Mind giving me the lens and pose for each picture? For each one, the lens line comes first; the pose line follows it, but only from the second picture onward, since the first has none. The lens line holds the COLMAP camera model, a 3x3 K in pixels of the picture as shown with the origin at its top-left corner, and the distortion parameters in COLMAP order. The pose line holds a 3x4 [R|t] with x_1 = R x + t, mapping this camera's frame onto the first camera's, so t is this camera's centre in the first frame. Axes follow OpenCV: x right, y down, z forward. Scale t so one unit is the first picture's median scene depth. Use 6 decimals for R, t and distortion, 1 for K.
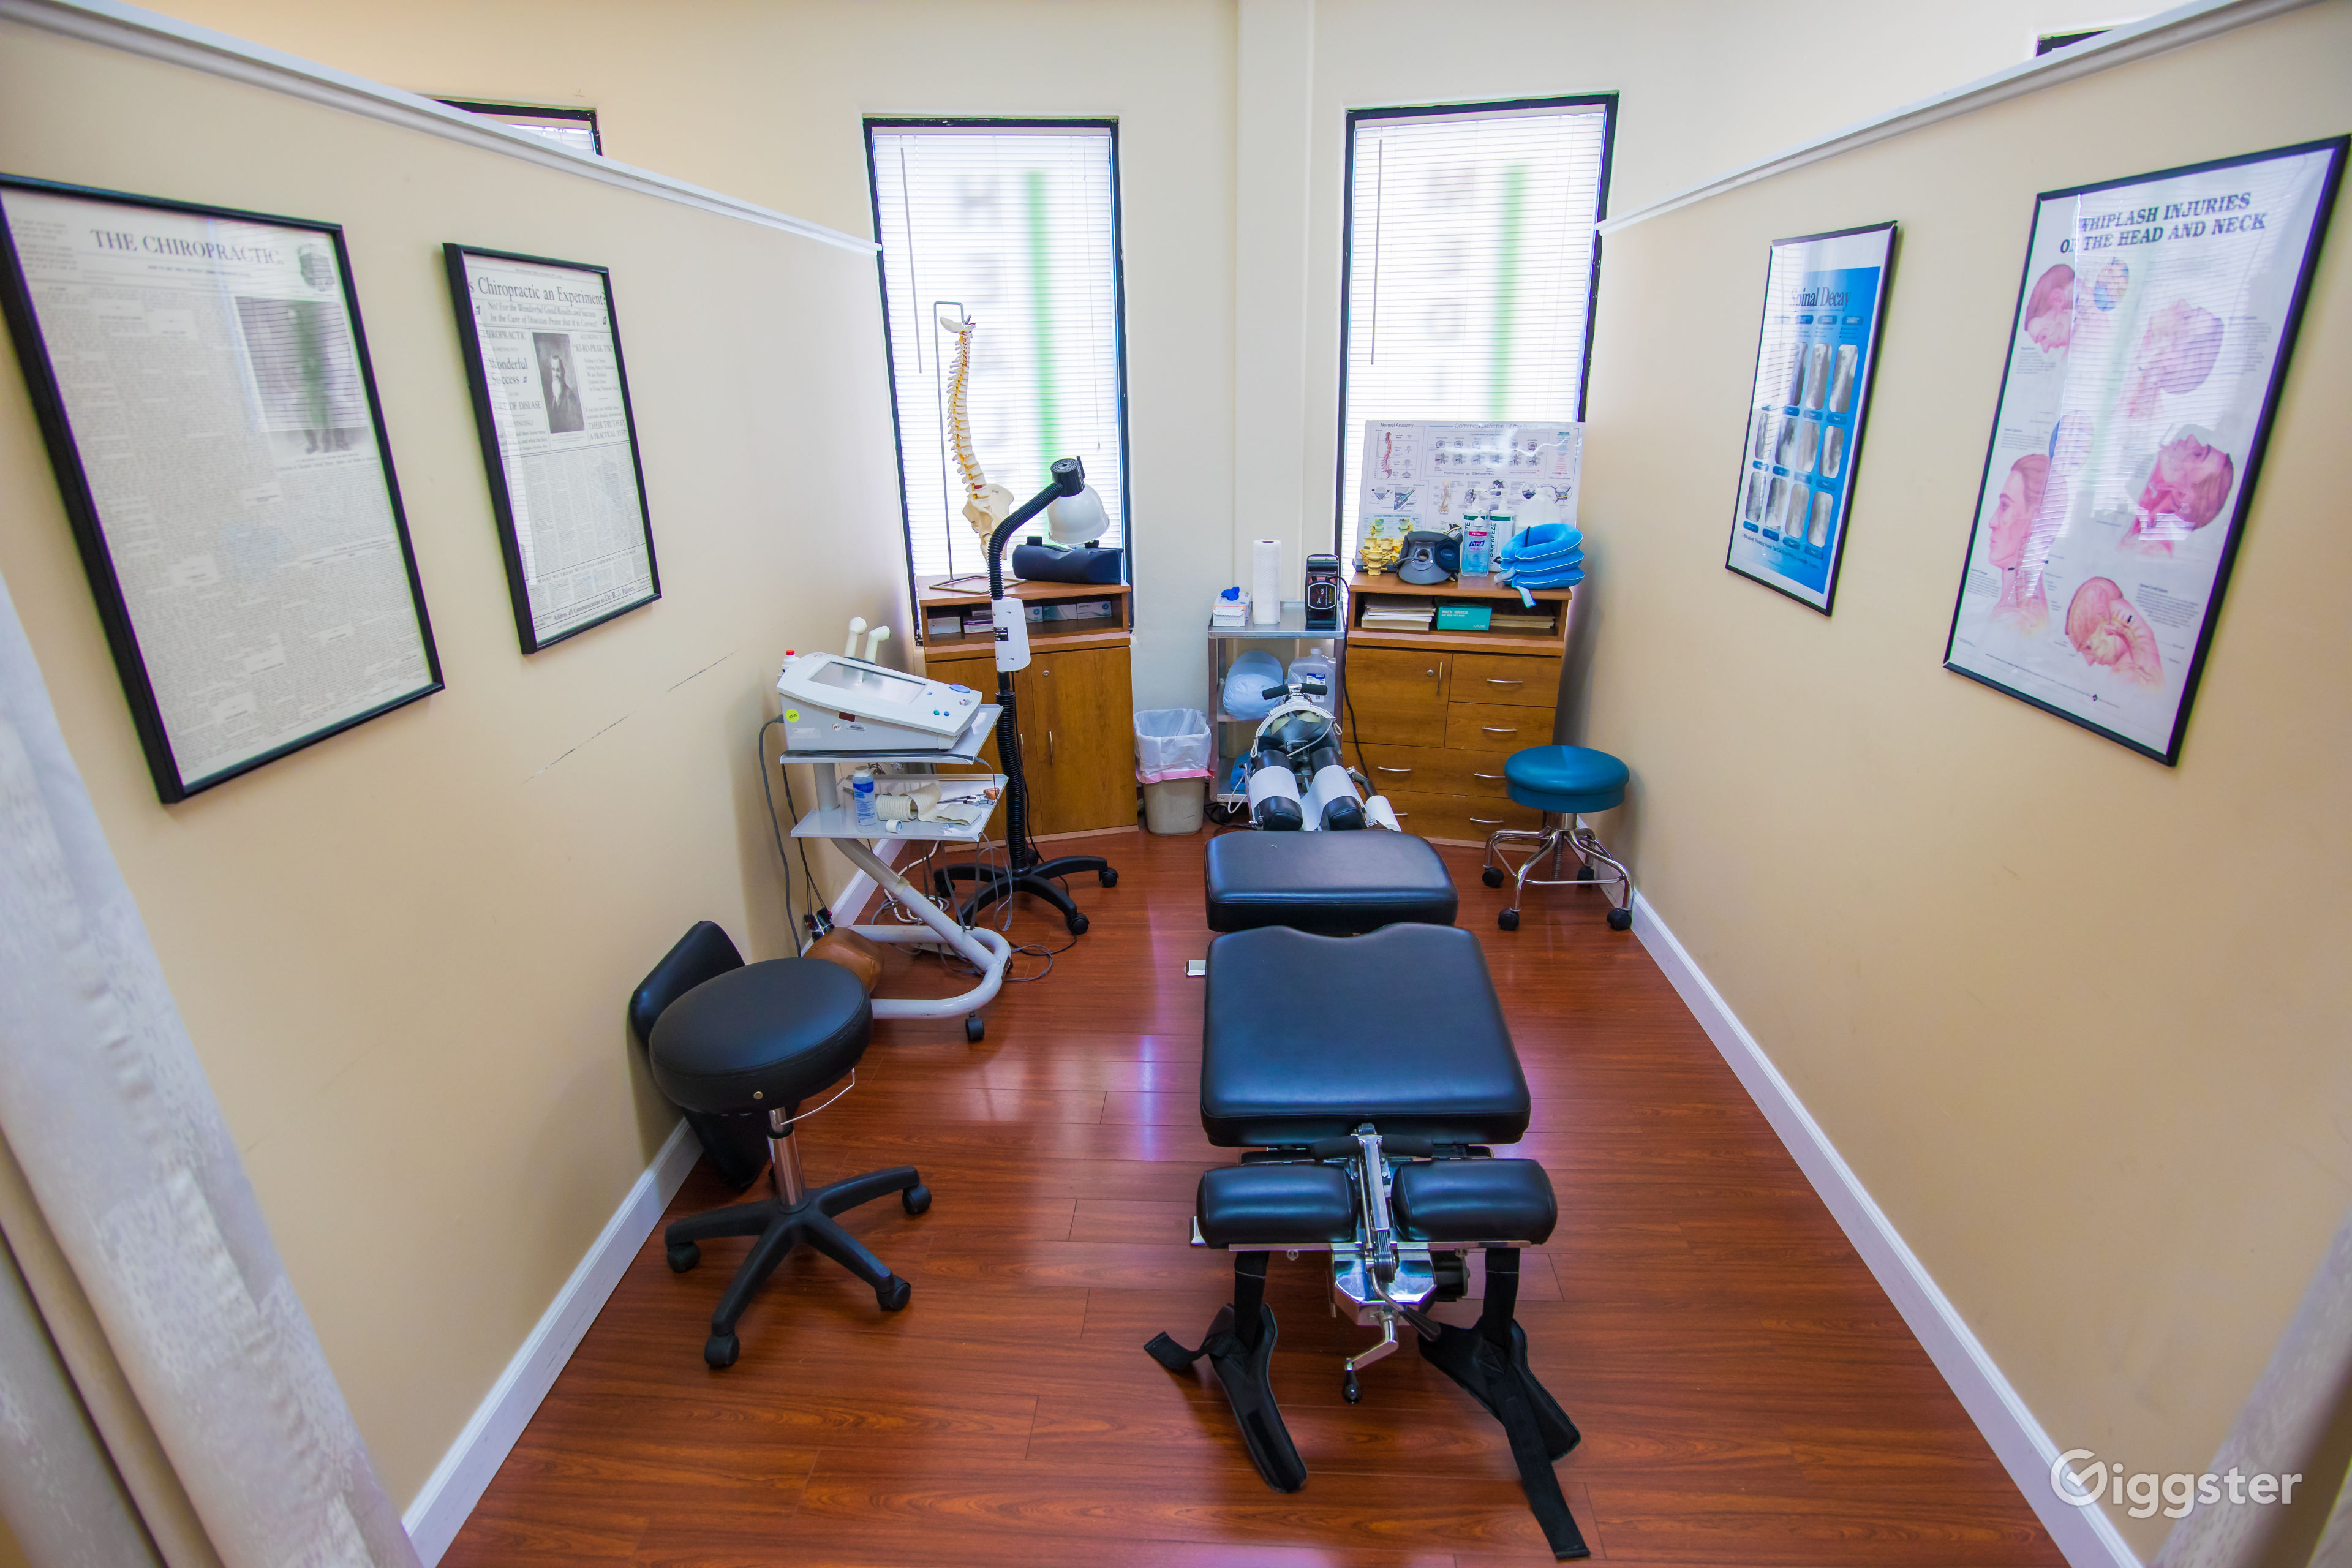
lens RADIAL K [[1177.7, 0, 1157.9], [0, 1177.7, 800.9], [0, 0, 1]] dist [-0.024063, 0.000211]
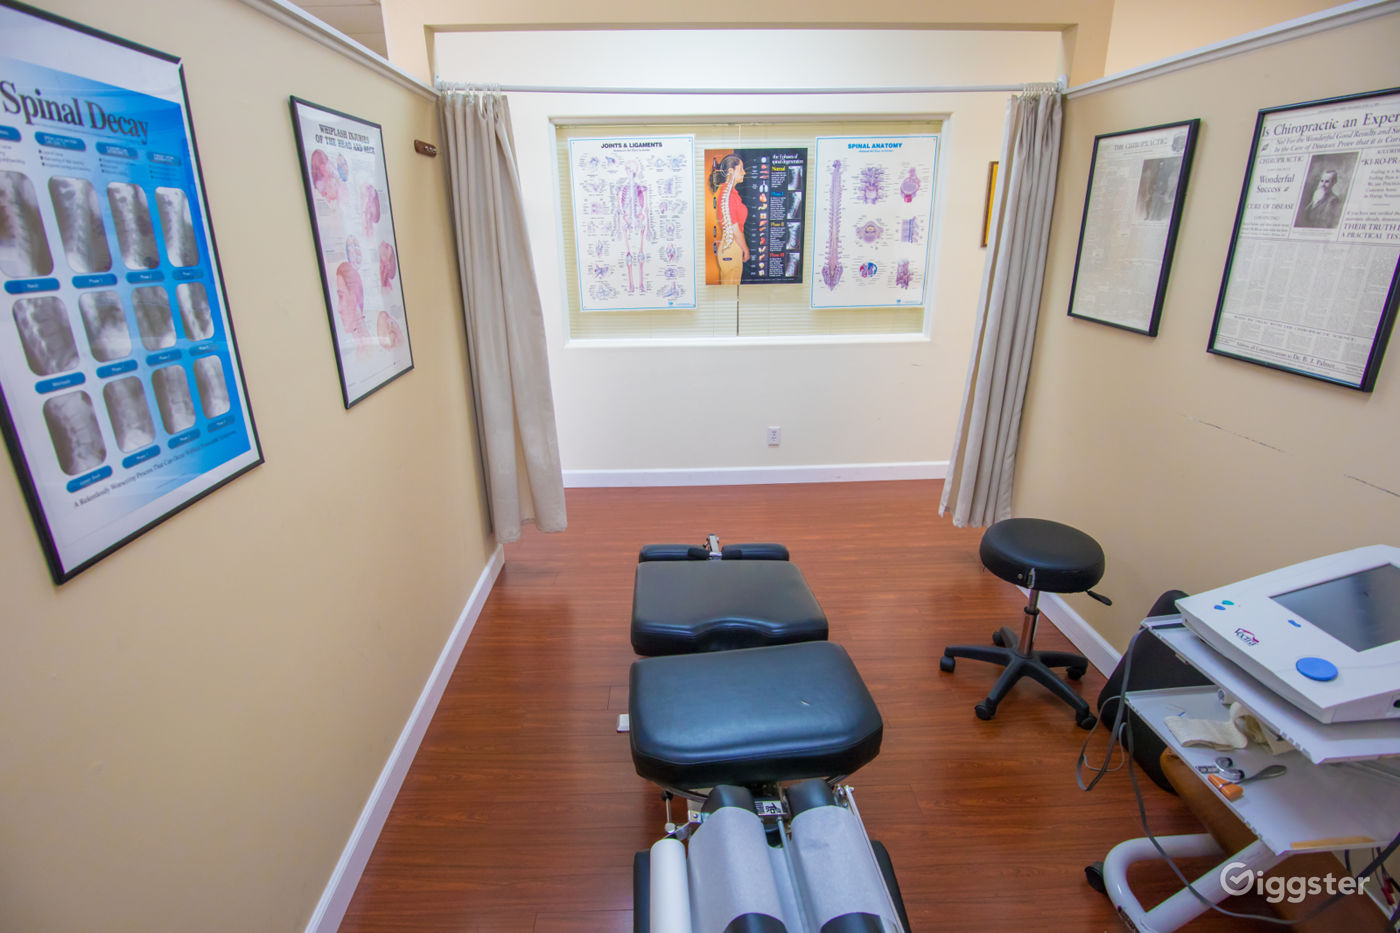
lens RADIAL K [[701.0, 0, 689.2], [0, 701.0, 476.6], [0, 0, 1]] dist [-0.024063, 0.000211]
pose [[-0.994548, 0.067500, -0.079486, 0.298107], [-0.001204, 0.754756, 0.656005, -0.623754], [0.104273, 0.652524, -0.750559, 1.723230]]
